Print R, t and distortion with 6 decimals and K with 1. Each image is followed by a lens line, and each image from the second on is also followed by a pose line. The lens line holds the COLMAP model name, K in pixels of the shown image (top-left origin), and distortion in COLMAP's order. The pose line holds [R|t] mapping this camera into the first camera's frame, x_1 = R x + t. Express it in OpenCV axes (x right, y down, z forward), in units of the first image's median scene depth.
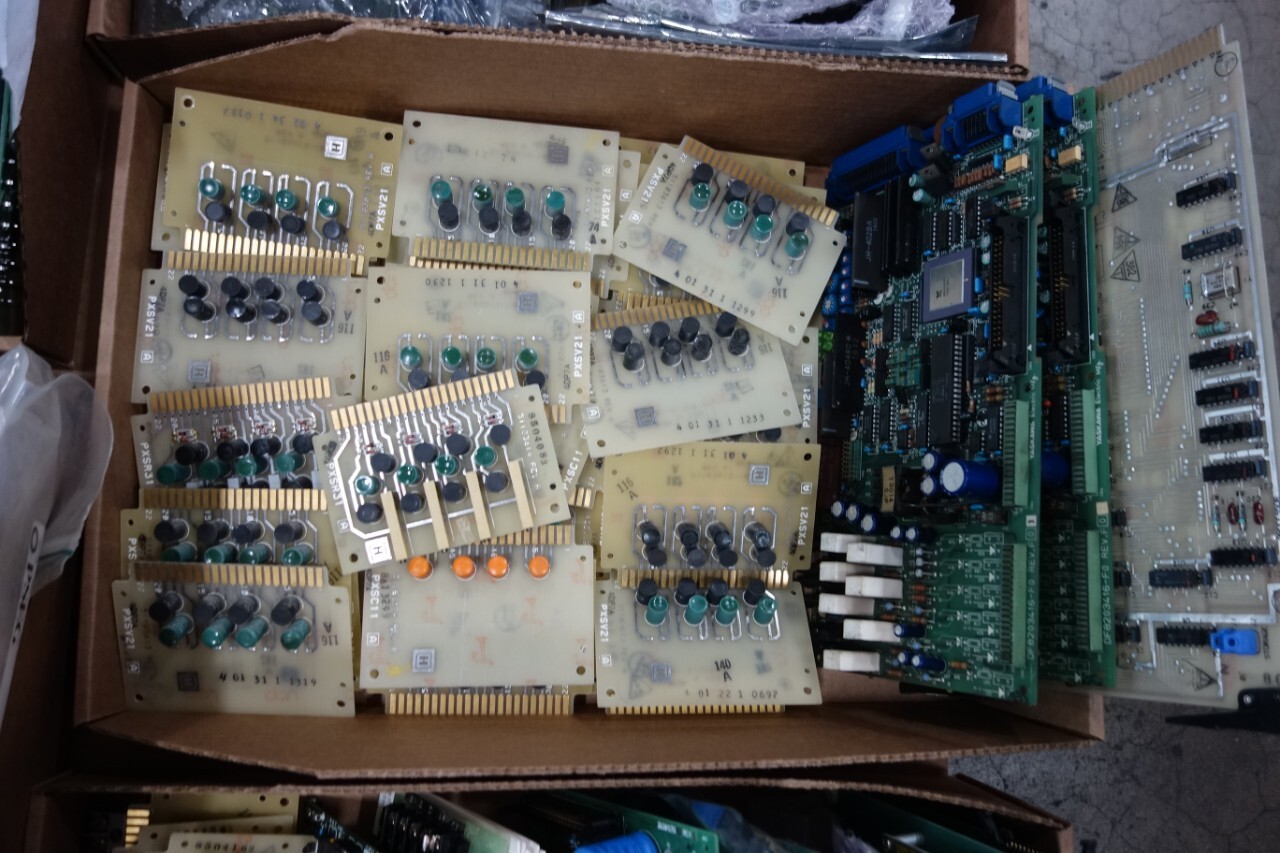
lens RADIAL K [[1004.8, 0, 640.0], [0, 1004.8, 426.5], [0, 0, 1]] dist [-0.012230, -0.012549]
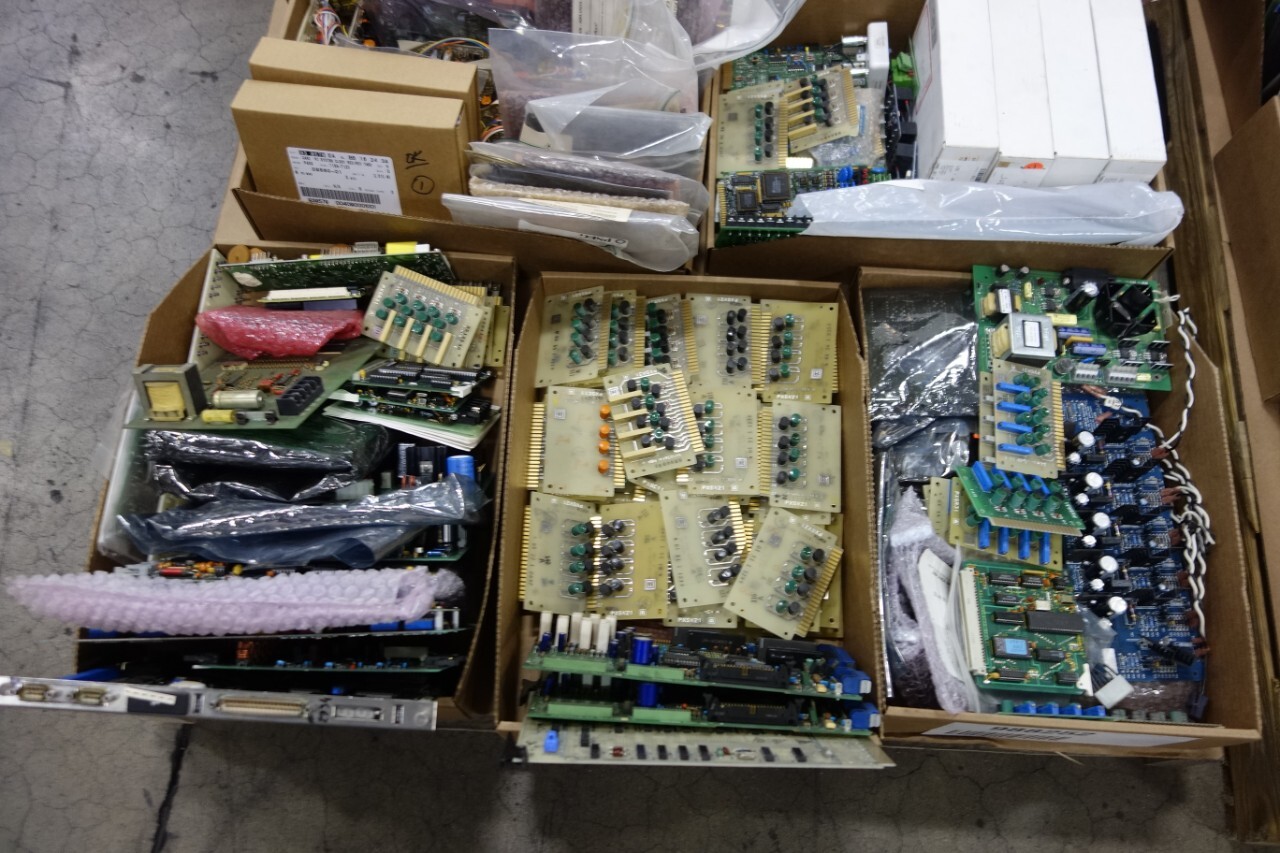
lens RADIAL K [[1004.8, 0, 640.0], [0, 1004.8, 426.5], [0, 0, 1]] dist [-0.012230, -0.012549]
pose [[-0.017007, 0.876305, -0.481456, 0.770017], [-0.994184, 0.036392, 0.101356, -0.132588], [0.106340, 0.480380, 0.870590, -0.733825]]
